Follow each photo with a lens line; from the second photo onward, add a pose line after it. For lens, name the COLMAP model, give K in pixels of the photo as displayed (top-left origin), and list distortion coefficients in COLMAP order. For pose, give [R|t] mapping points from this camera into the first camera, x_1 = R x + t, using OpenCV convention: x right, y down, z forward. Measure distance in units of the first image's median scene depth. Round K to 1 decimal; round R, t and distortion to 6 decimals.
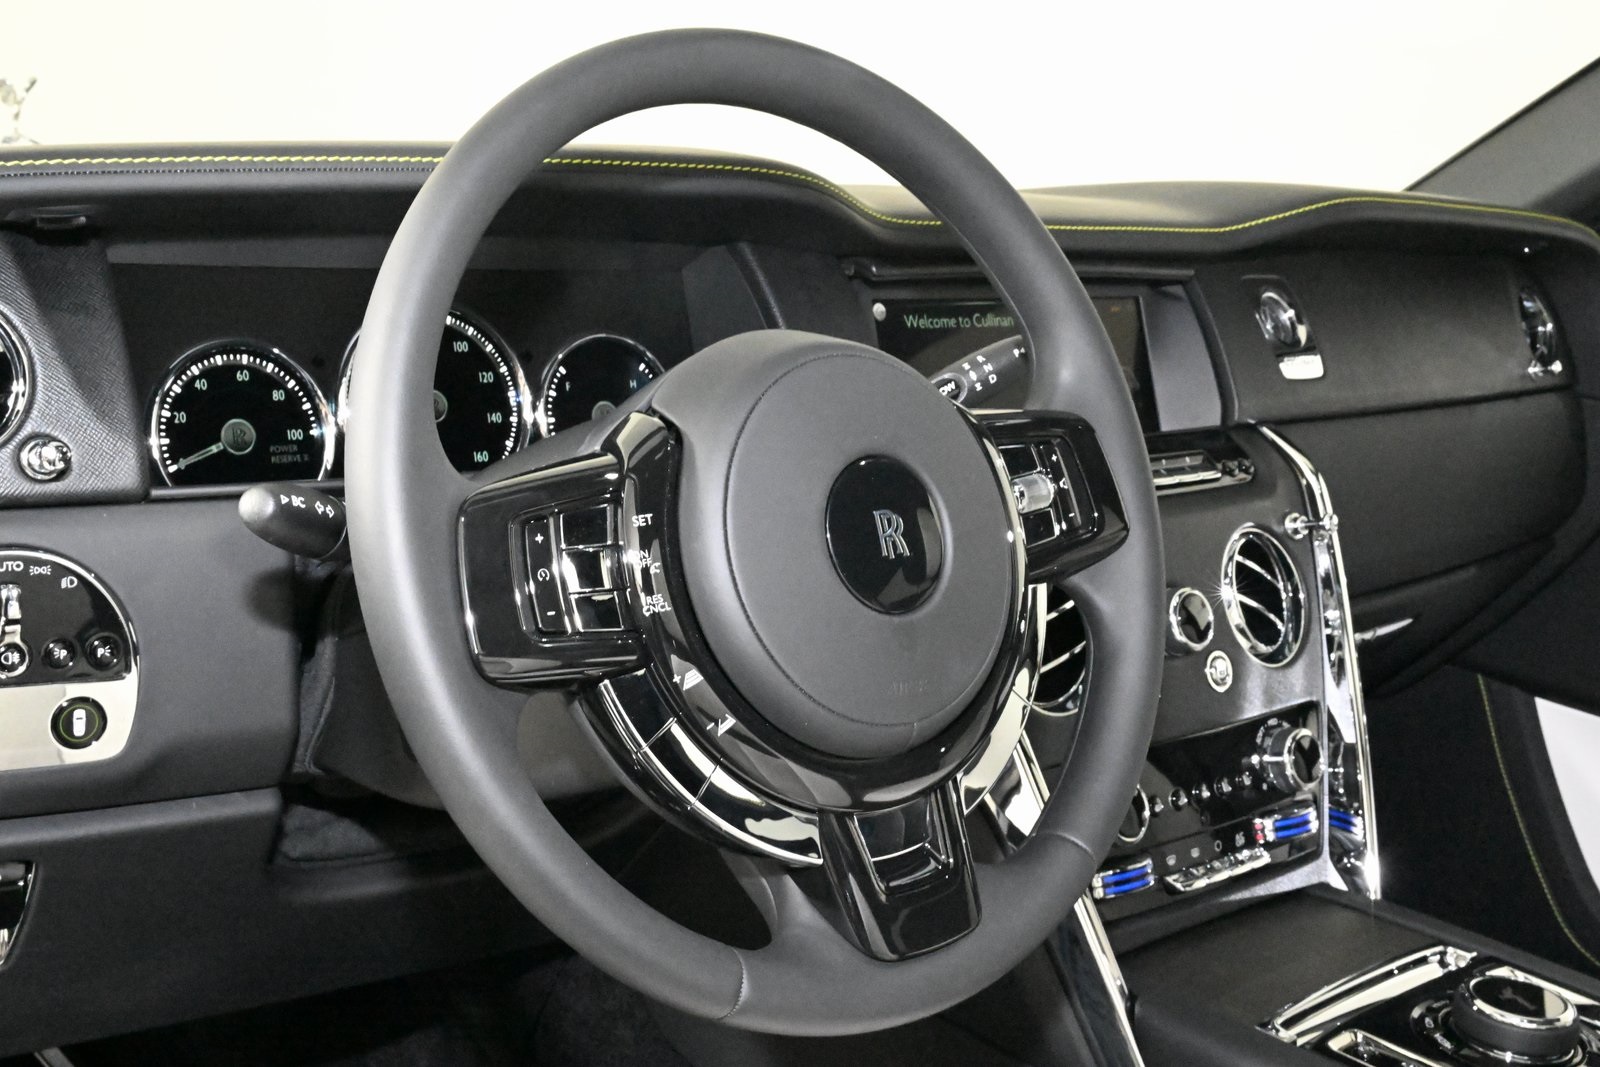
lens RADIAL K [[1994.5, 0, 801.1], [0, 1994.5, 536.9], [0, 0, 1]] dist [-0.007630, 0.000000]
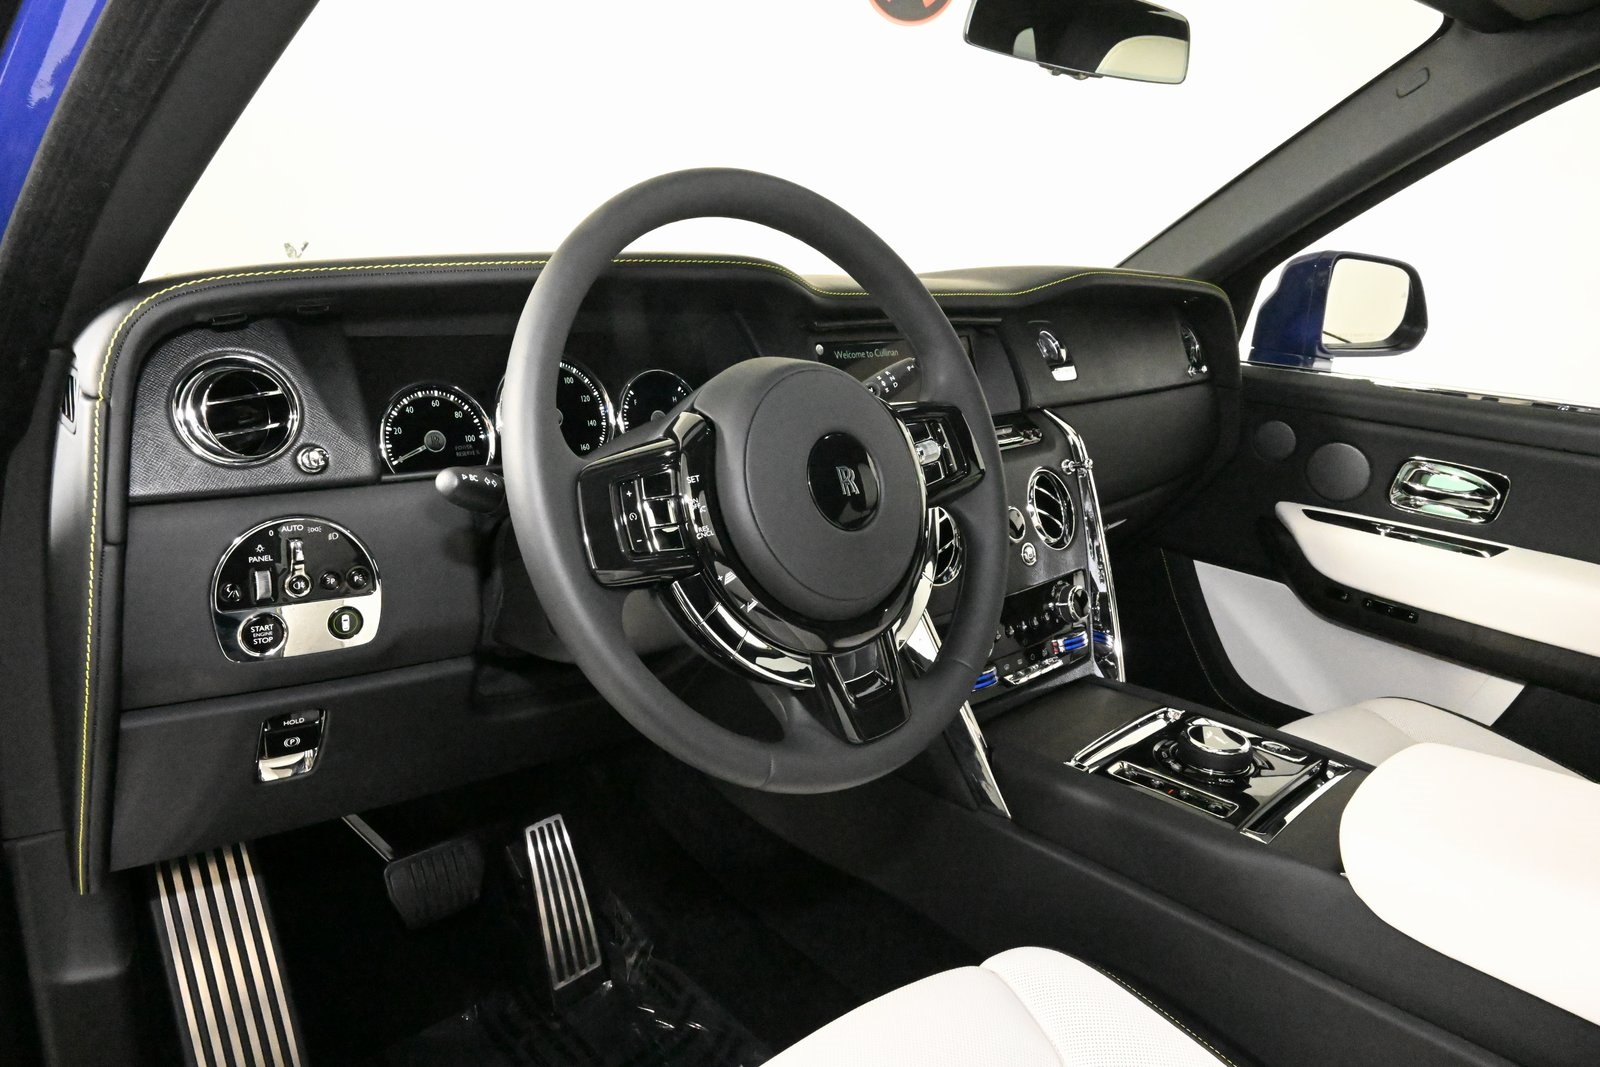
lens RADIAL K [[1074.5, 0, 791.5], [0, 1074.5, 533.2], [0, 0, 1]] dist [-0.018760, 0.012081]
pose [[0.998162, -0.049756, 0.034608, -0.027600], [0.048325, 0.997989, 0.041026, 0.002751], [-0.036580, -0.039278, 0.998559, 0.119248]]
